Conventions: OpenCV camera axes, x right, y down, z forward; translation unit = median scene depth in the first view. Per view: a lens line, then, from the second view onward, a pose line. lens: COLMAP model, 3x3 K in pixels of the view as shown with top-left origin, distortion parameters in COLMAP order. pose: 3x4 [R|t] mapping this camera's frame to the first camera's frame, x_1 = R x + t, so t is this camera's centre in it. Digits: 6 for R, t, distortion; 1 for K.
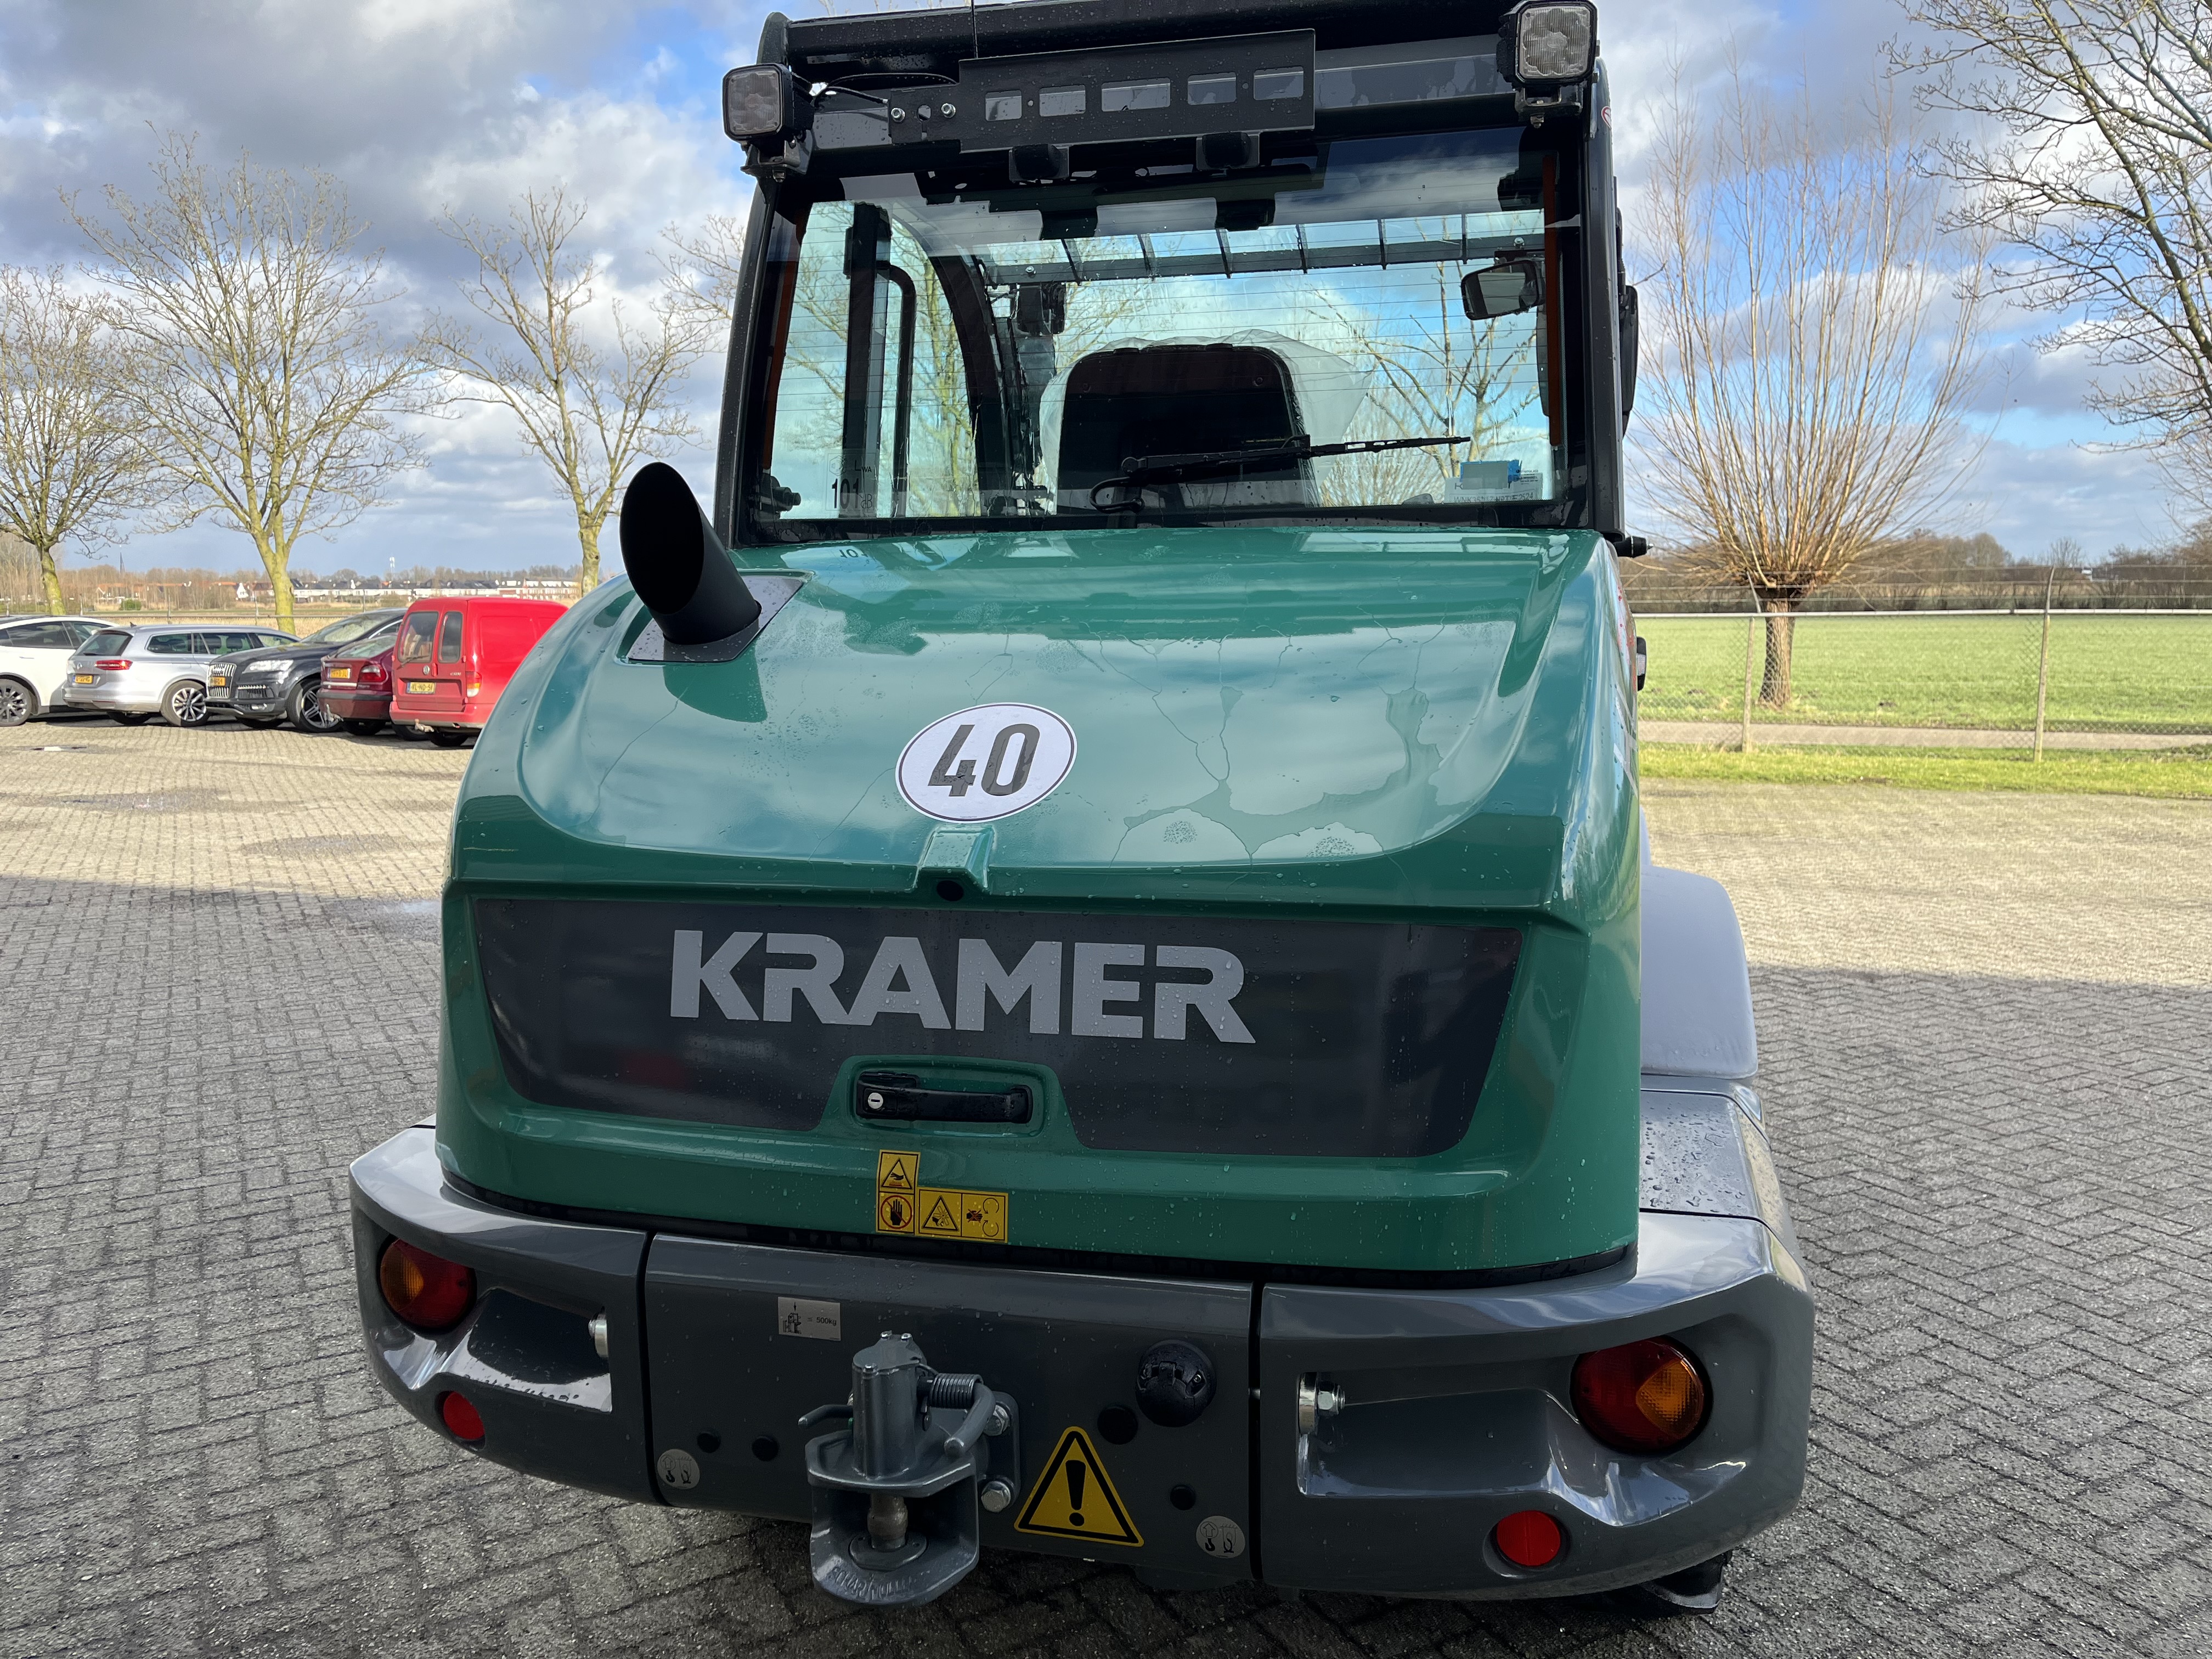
lens RADIAL K [[1704.5, 0, 1124.4], [0, 1704.5, 833.1], [0, 0, 1]] dist [0.061819, -0.074319]
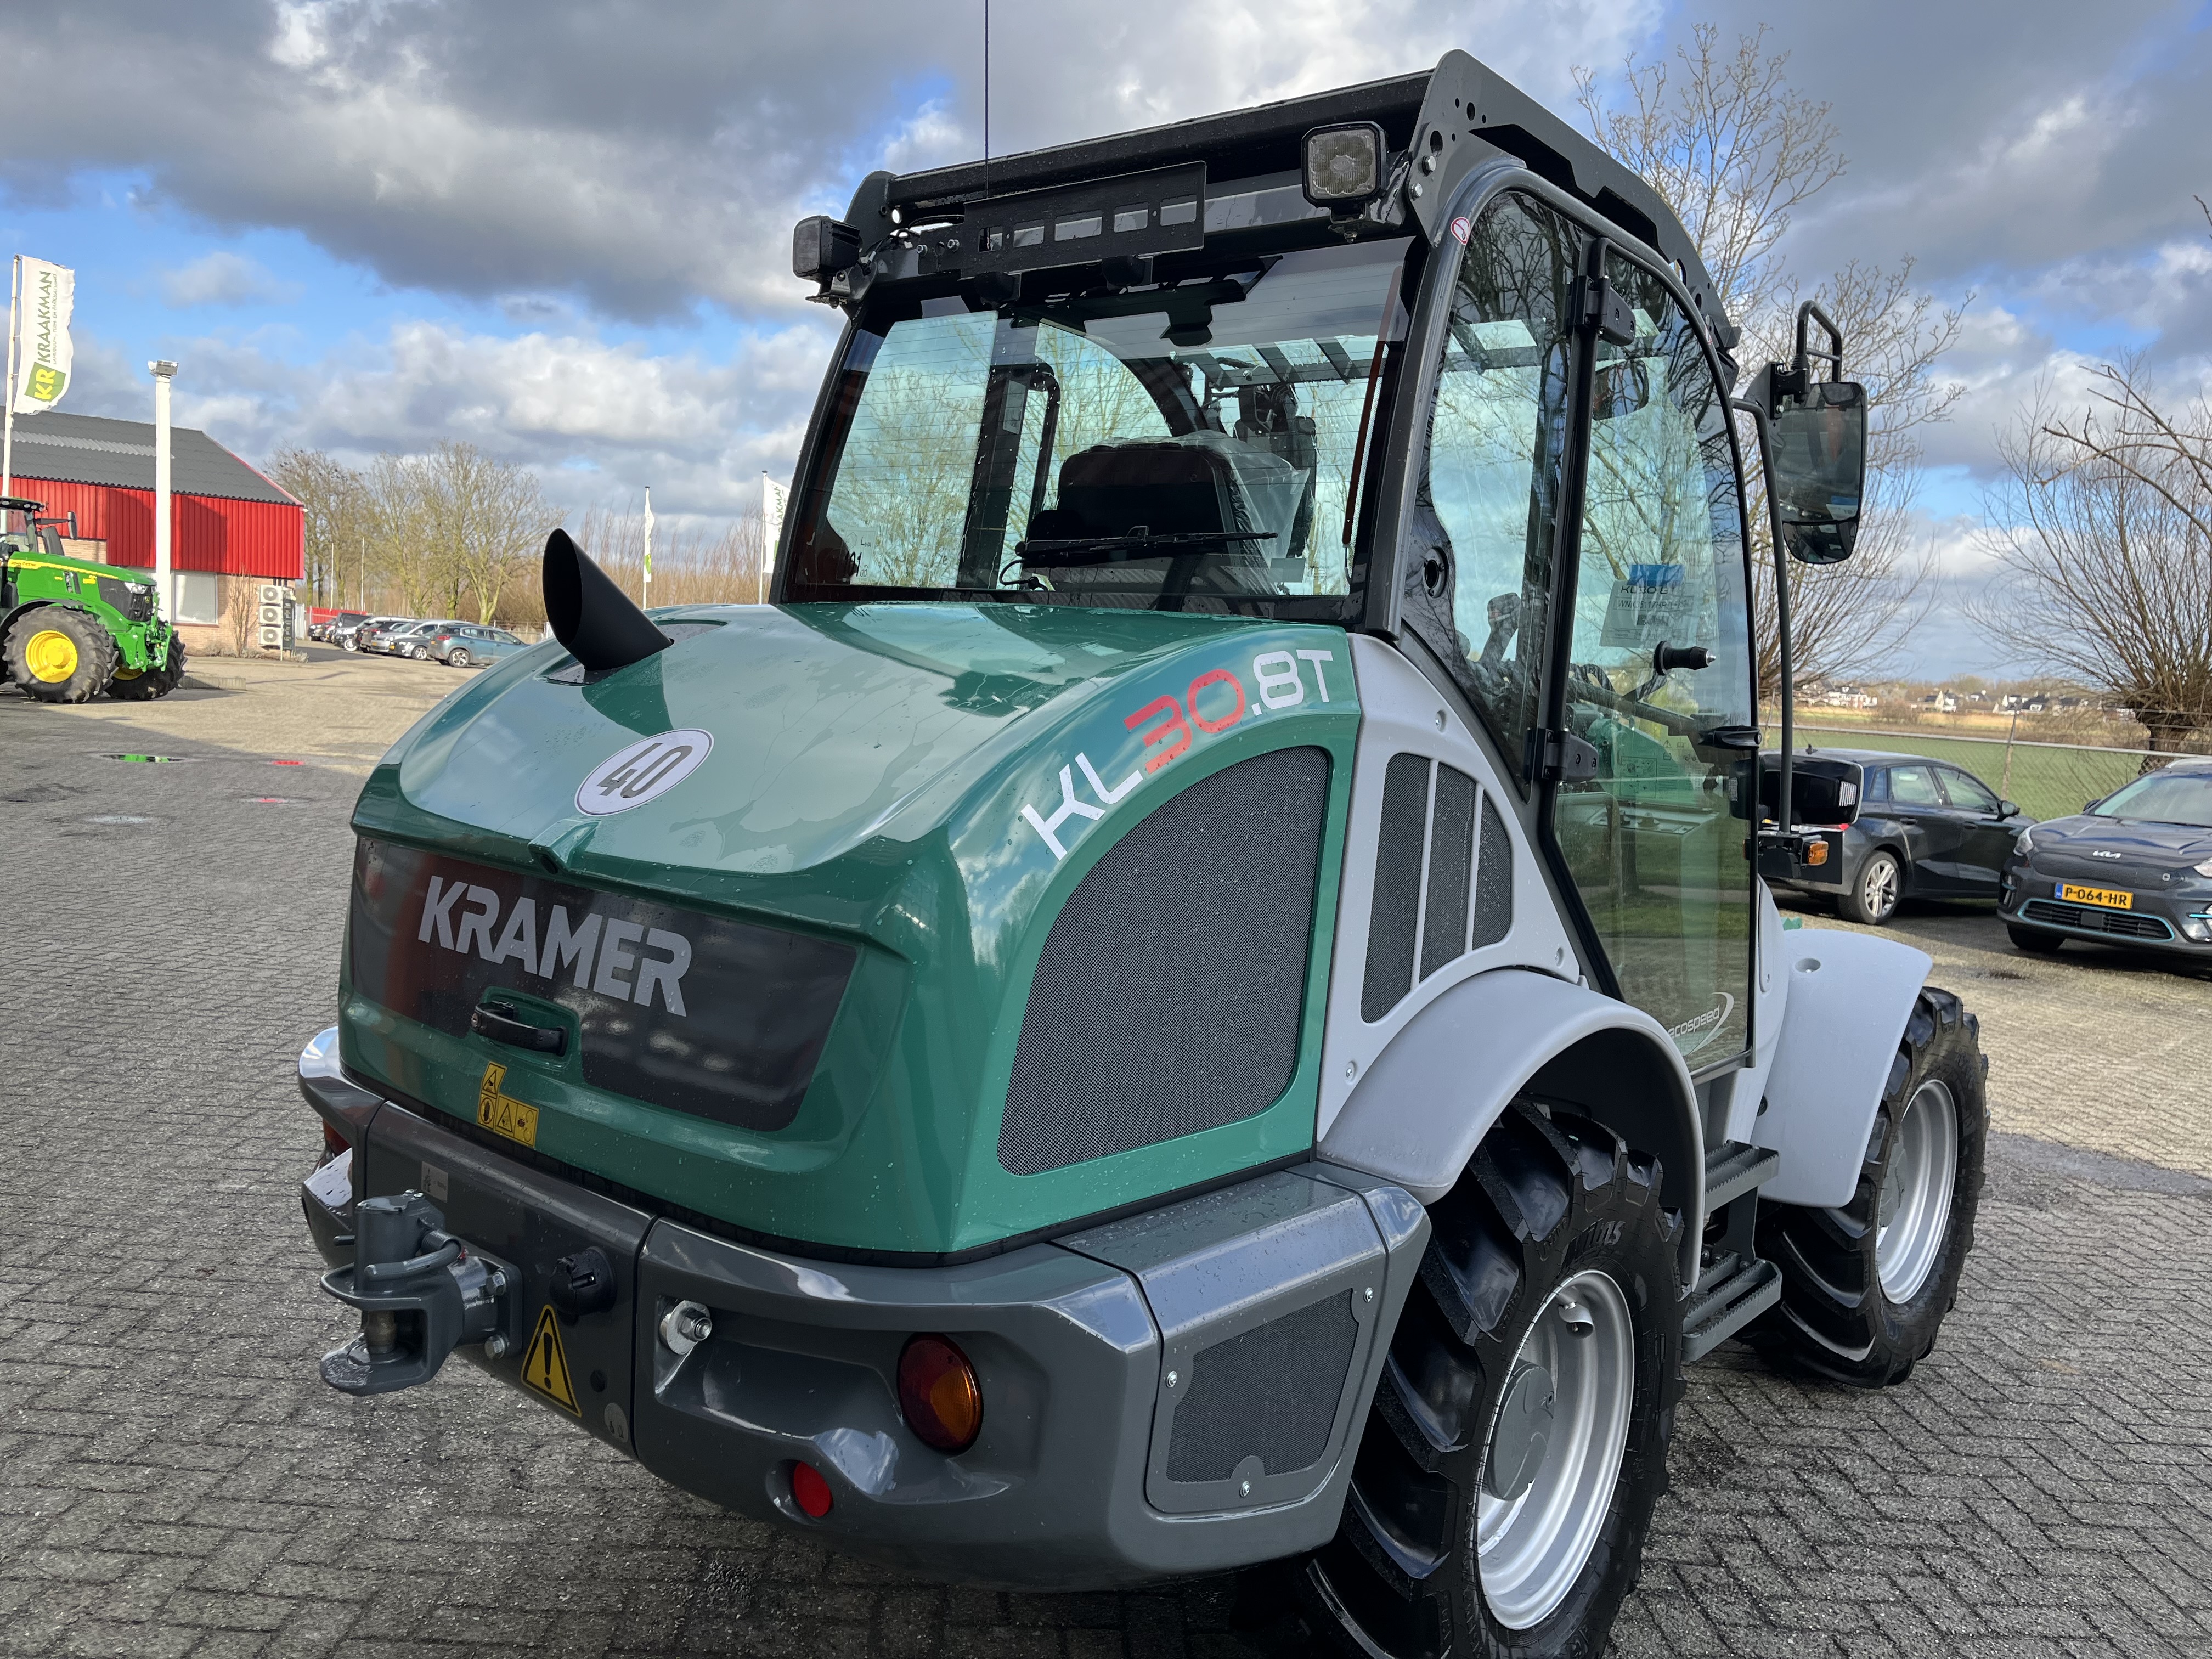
lens RADIAL K [[1704.5, 0, 1124.4], [0, 1704.5, 833.1], [0, 0, 1]] dist [0.061819, -0.074319]
pose [[0.887610, 0.109584, -0.447371, 0.821600], [-0.132220, 0.991027, -0.019578, -0.020969], [0.441211, 0.076529, 0.894134, 0.047104]]
